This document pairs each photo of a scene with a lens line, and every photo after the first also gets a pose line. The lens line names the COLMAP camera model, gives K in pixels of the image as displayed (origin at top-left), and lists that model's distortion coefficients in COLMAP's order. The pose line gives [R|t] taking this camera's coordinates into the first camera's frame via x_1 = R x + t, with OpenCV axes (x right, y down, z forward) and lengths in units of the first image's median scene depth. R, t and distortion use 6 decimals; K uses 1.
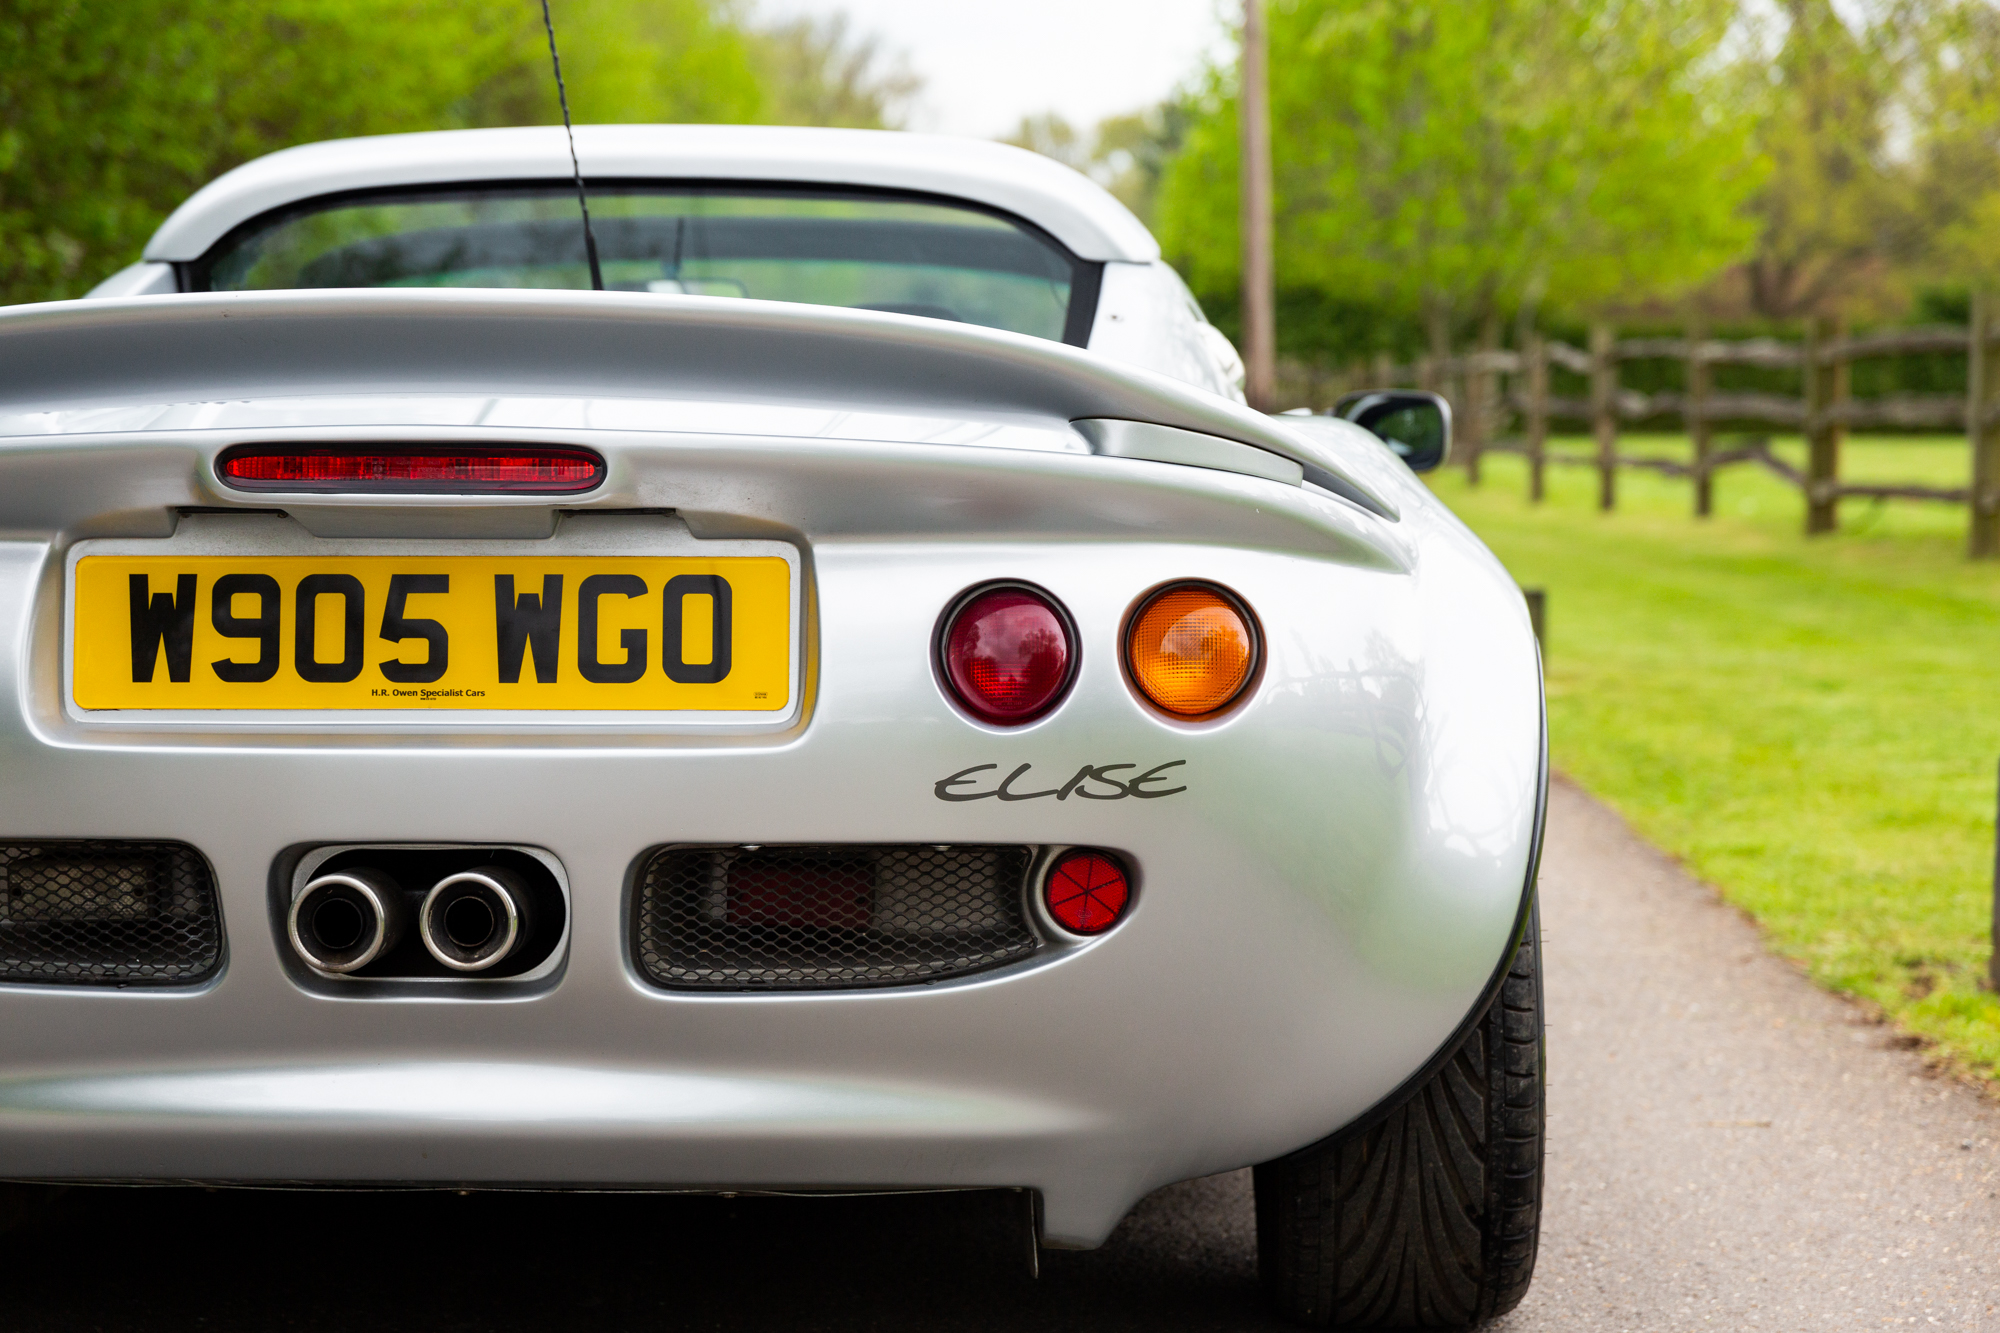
lens RADIAL K [[3632.7, 0, 995.6], [0, 3632.7, 683.9], [0, 0, 1]] dist [0.030062, 0.000000]
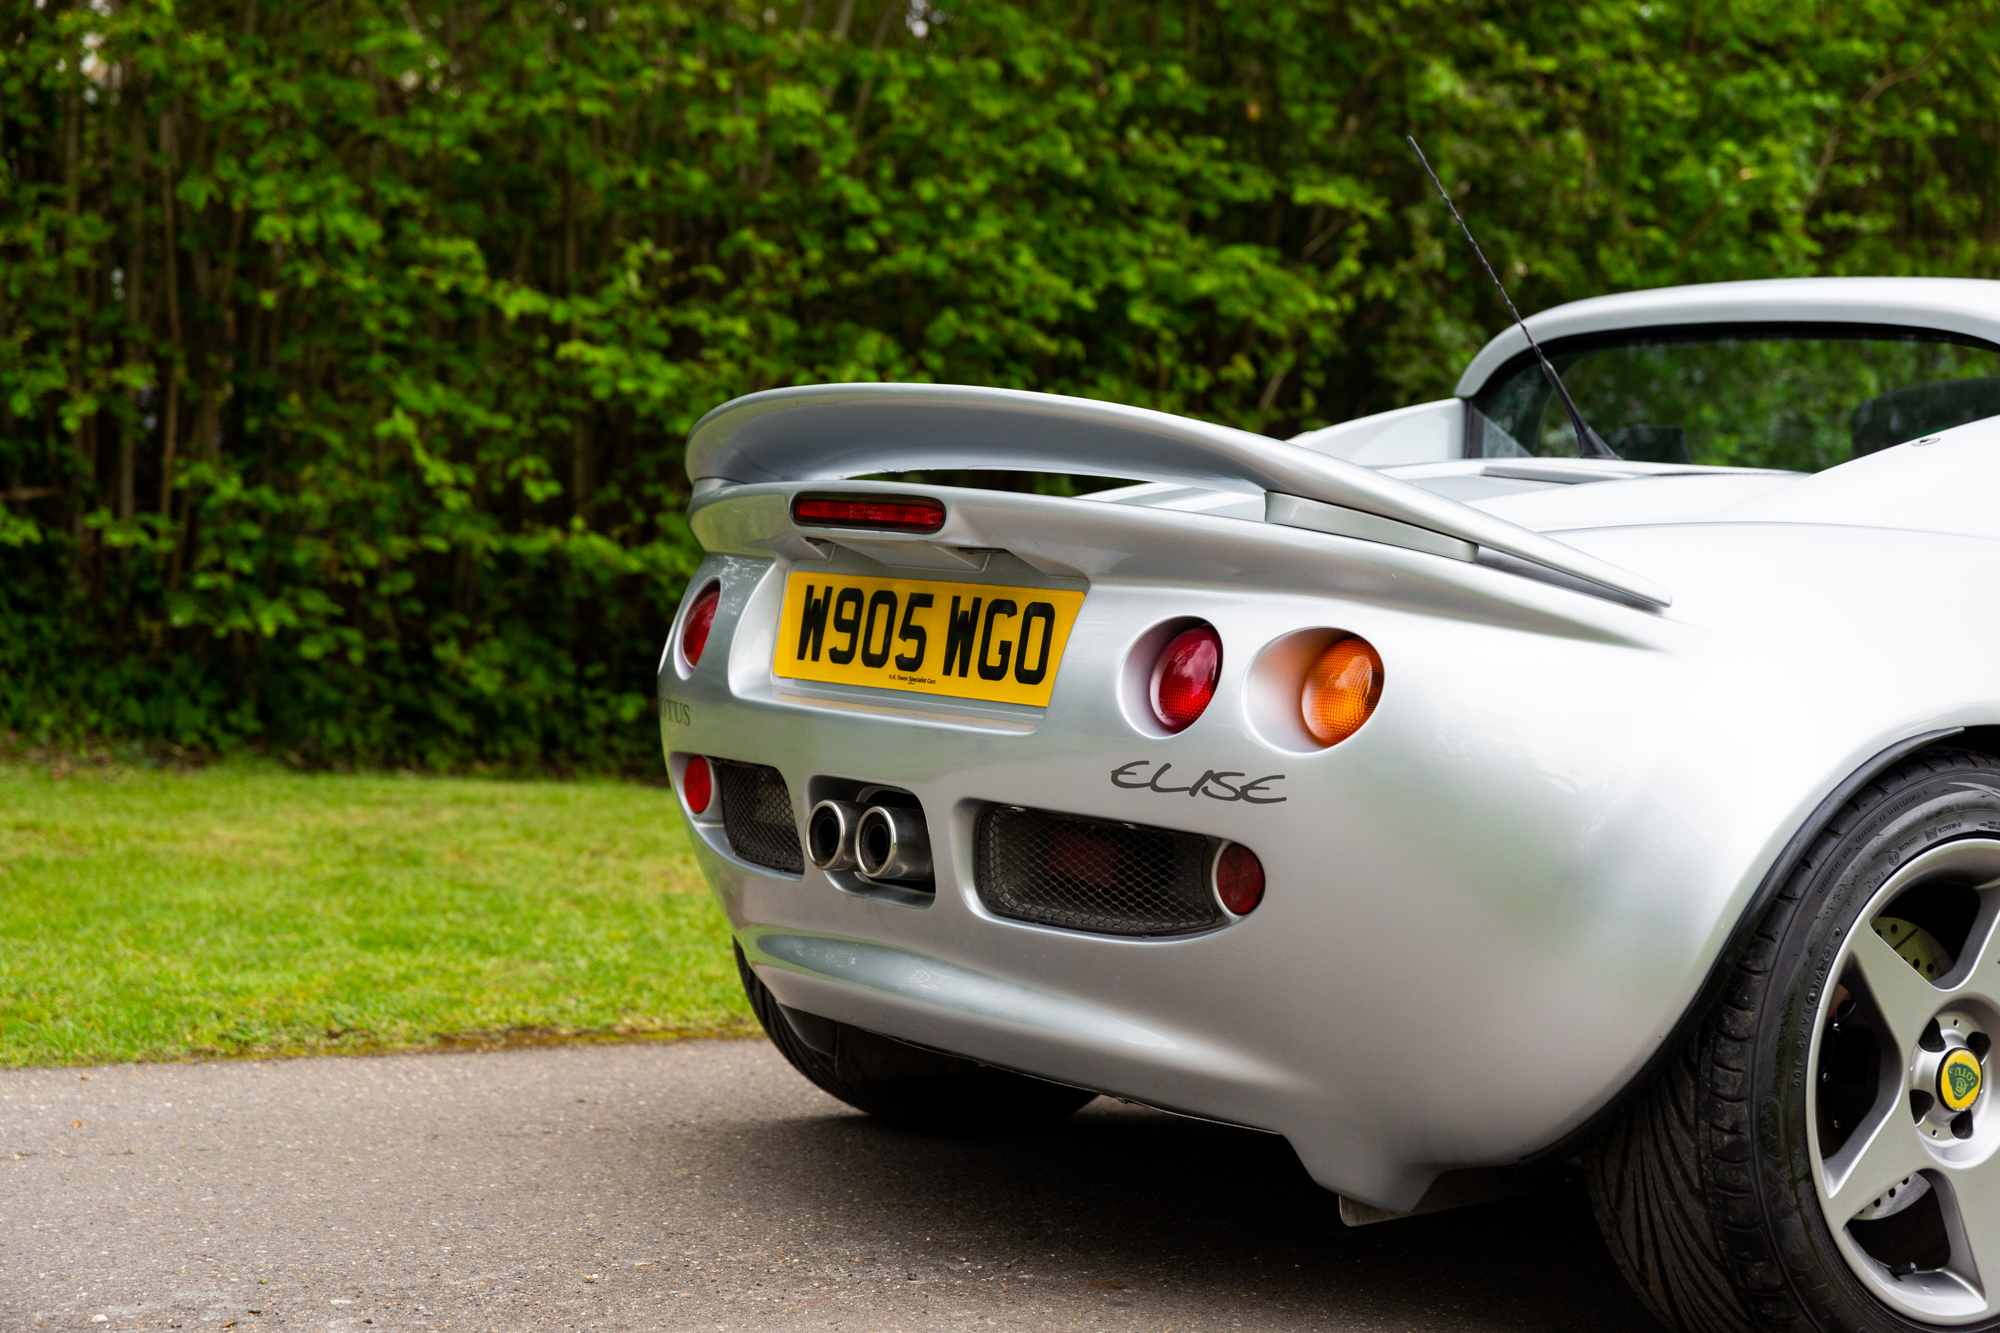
lens RADIAL K [[3583.2, 0, 992.6], [0, 3583.2, 664.2], [0, 0, 1]] dist [-0.014989, 0.000000]
pose [[0.604783, 0.059614, -0.794156, 0.933472], [-0.111413, 0.993721, -0.010251, 0.007326], [0.788559, 0.094679, 0.607627, 0.201119]]
